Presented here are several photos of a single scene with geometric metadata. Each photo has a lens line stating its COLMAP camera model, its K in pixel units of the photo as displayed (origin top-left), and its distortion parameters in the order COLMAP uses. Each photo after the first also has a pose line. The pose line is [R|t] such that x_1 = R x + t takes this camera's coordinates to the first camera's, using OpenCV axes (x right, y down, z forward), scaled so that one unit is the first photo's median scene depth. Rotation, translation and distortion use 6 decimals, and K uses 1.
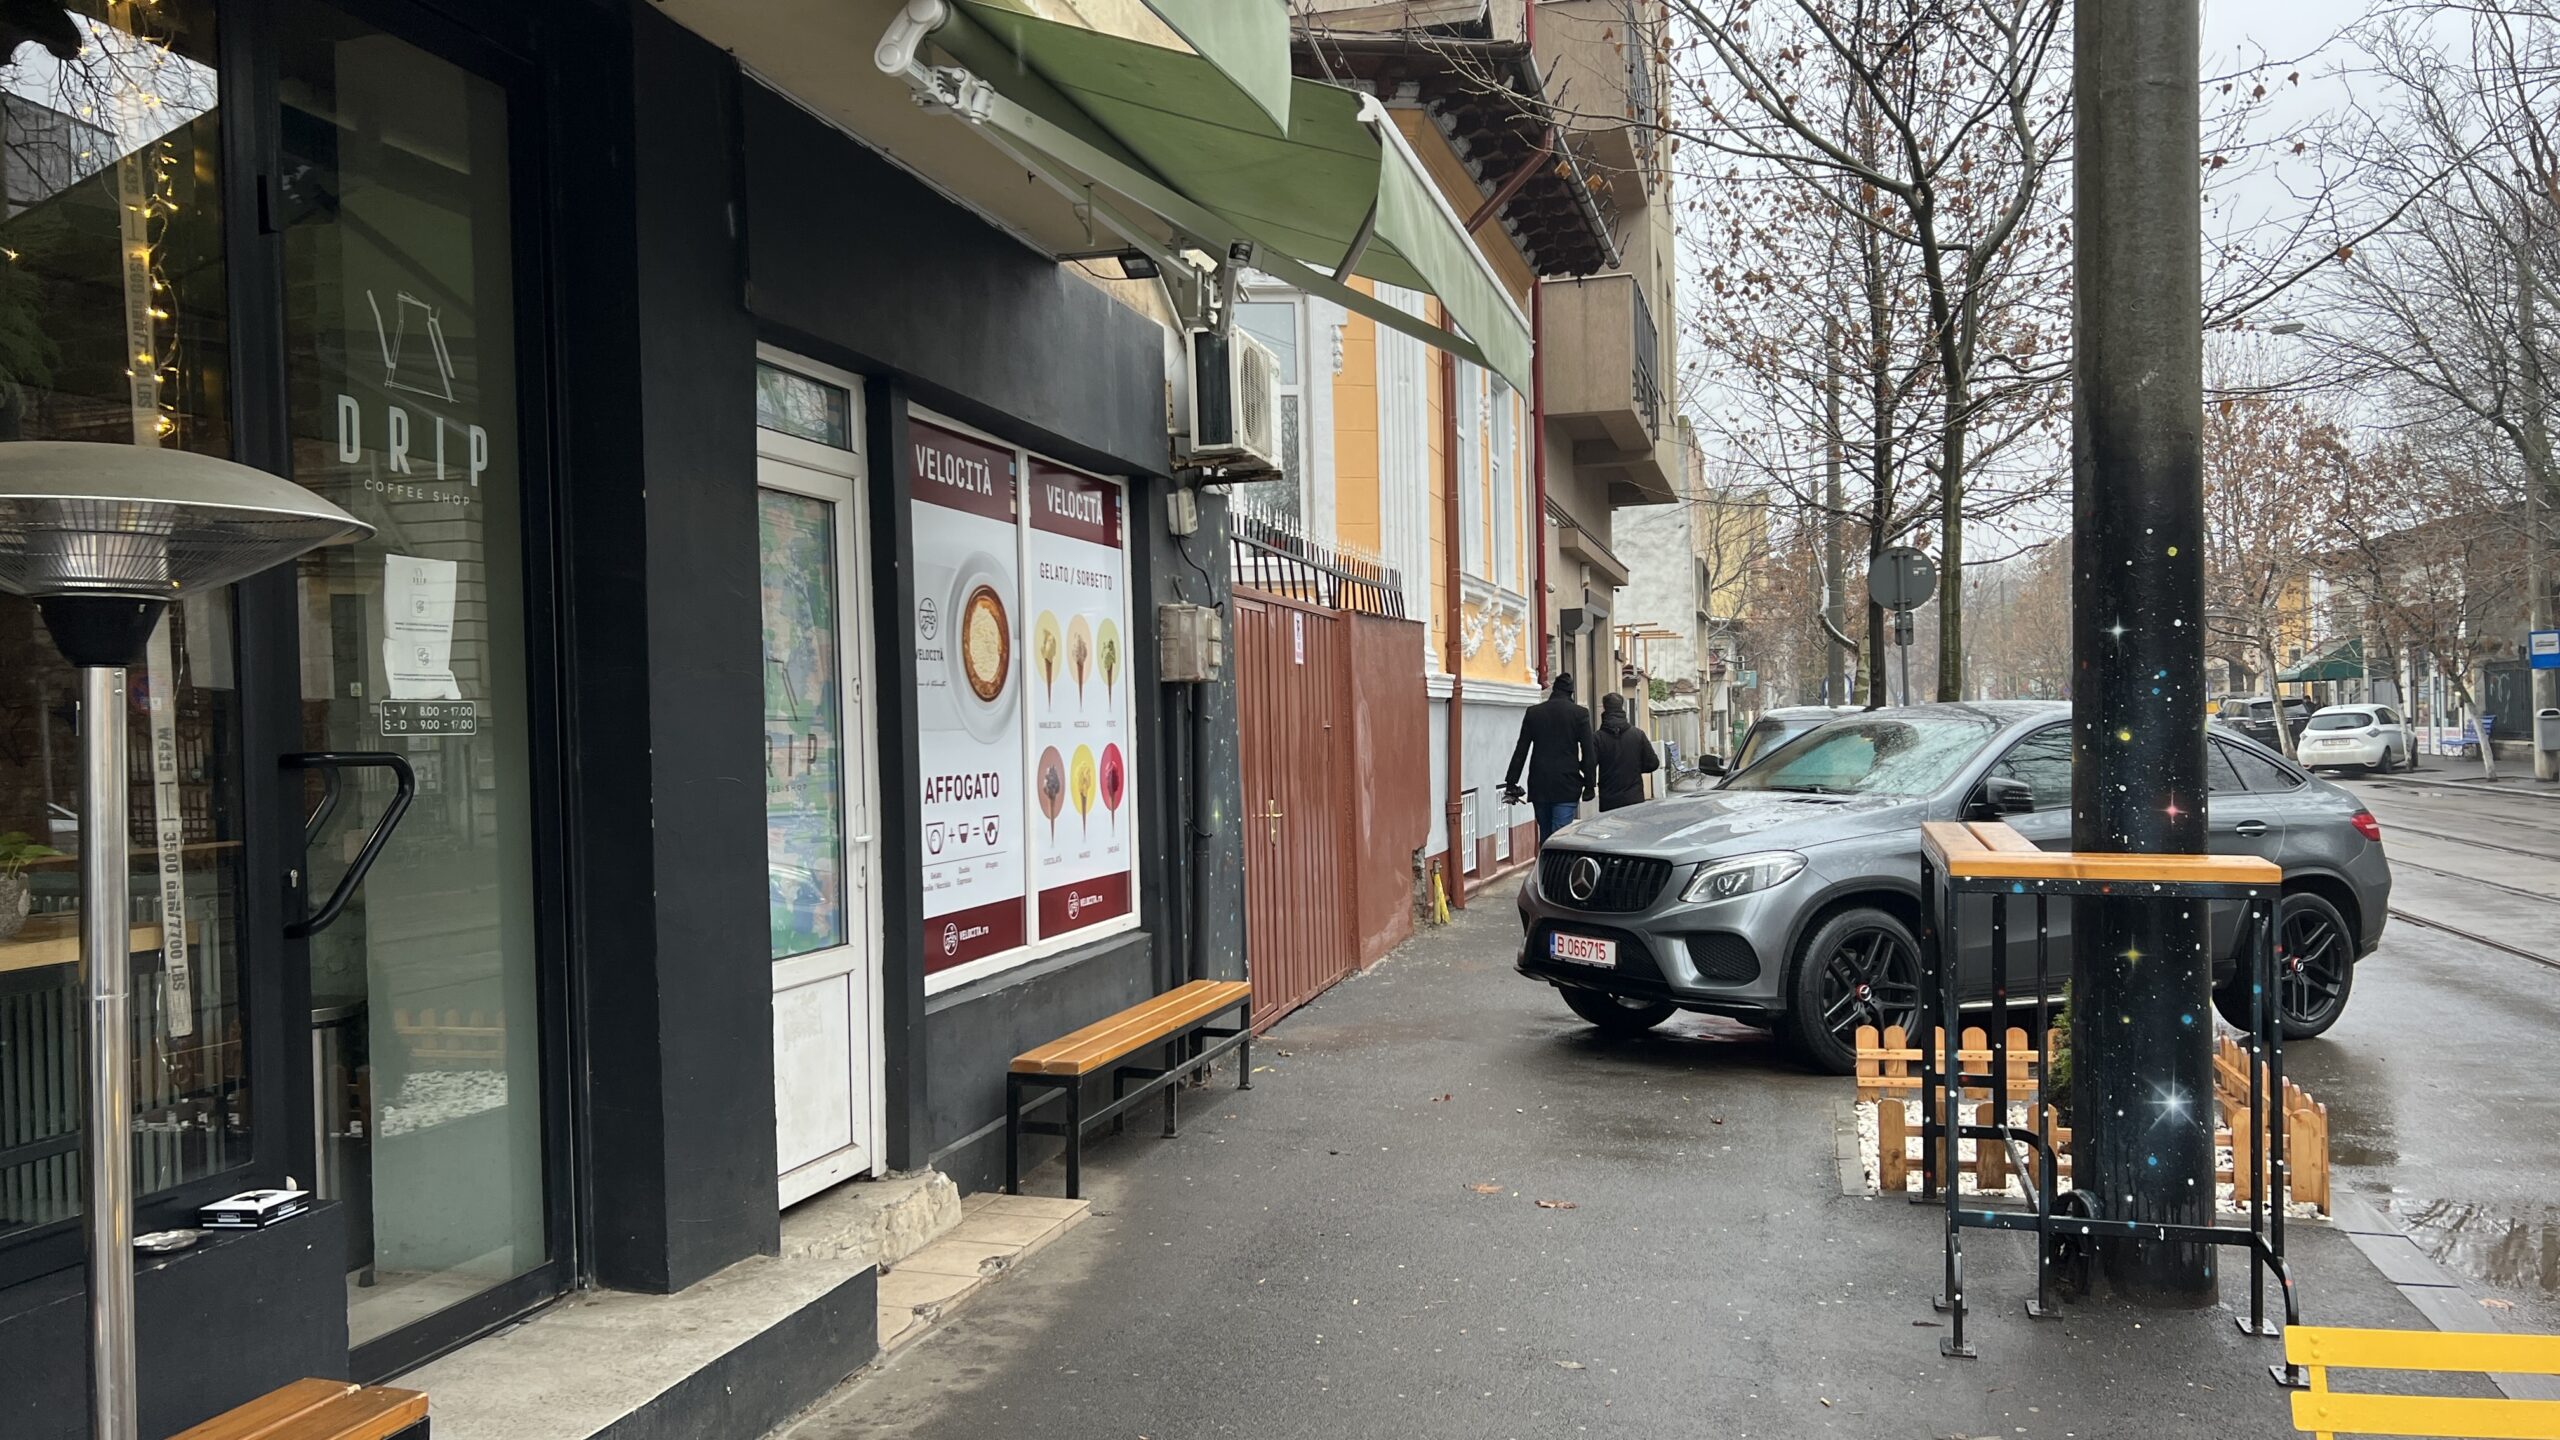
lens RADIAL K [[1914.2, 0, 1280.0], [0, 1914.2, 720.0], [0, 0, 1]] dist [0.078672, -0.100375]
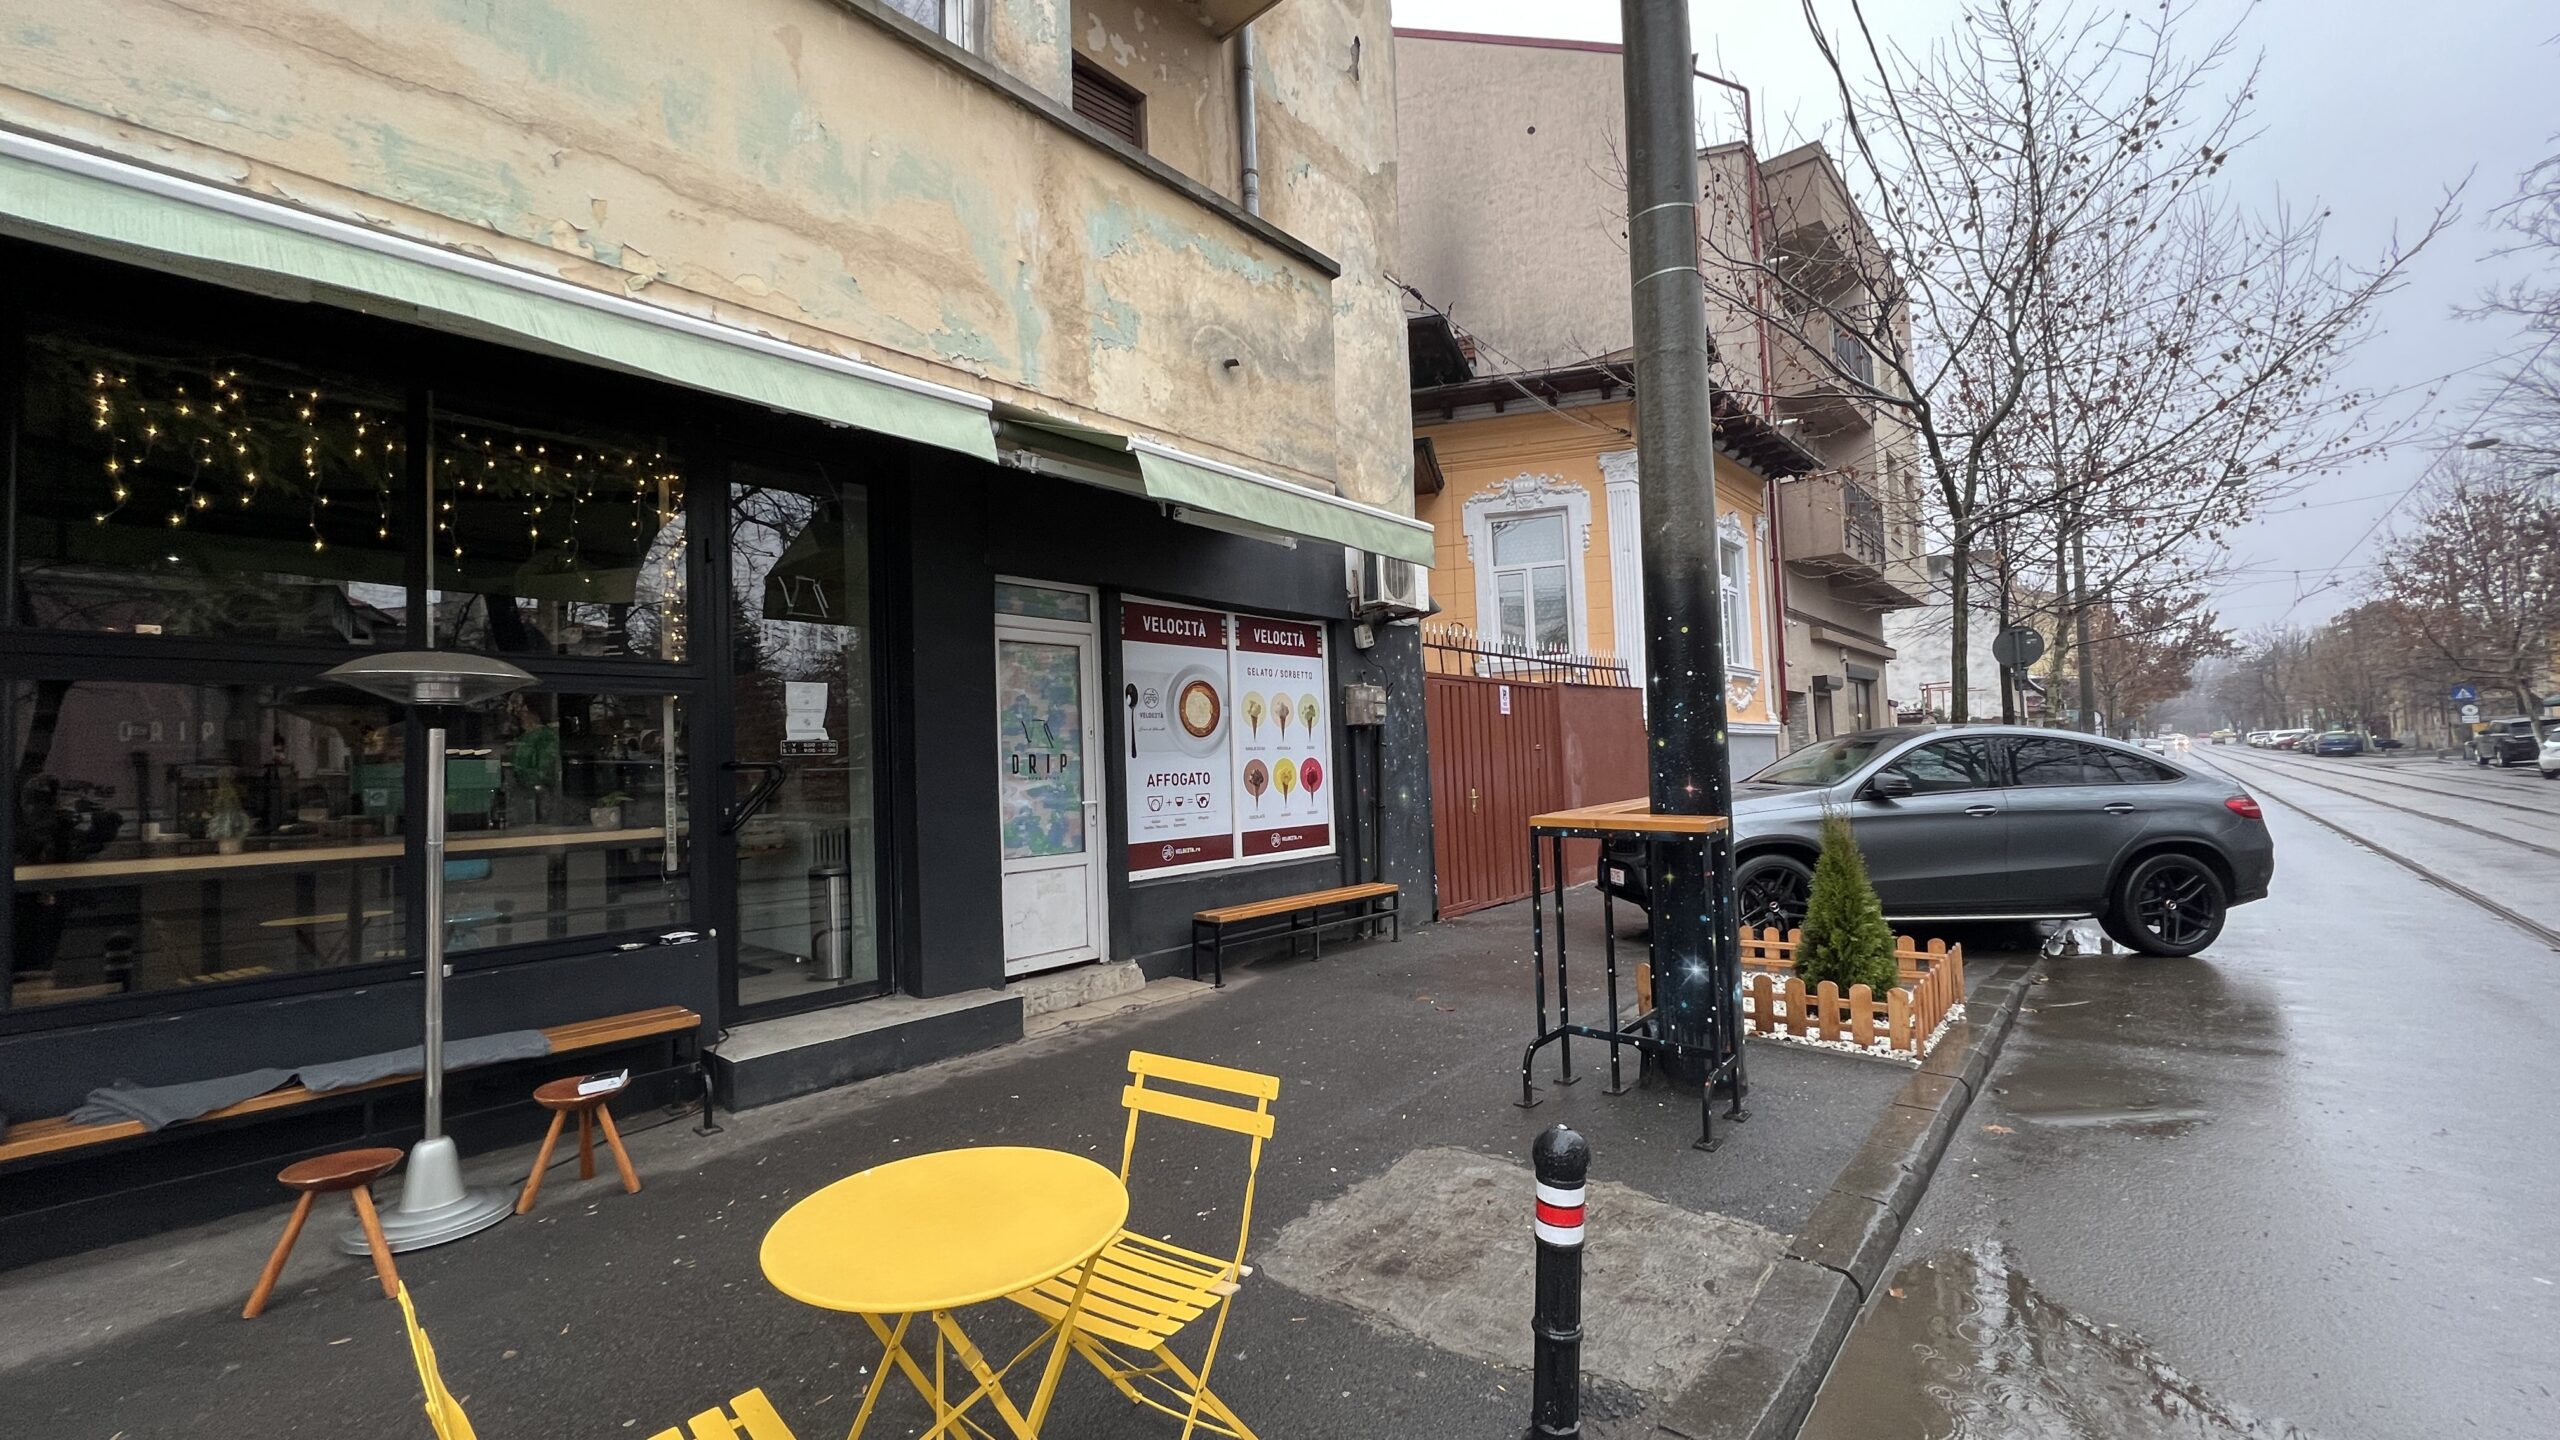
lens RADIAL K [[1018.8, 0, 1281.9], [0, 1018.8, 719.9], [0, 0, 1]] dist [0.001032, 0.000013]
pose [[0.903333, -0.027213, -0.428076, 0.453608], [0.014264, 0.999339, -0.033430, 0.010679], [0.428703, 0.024092, 0.903124, 0.067389]]
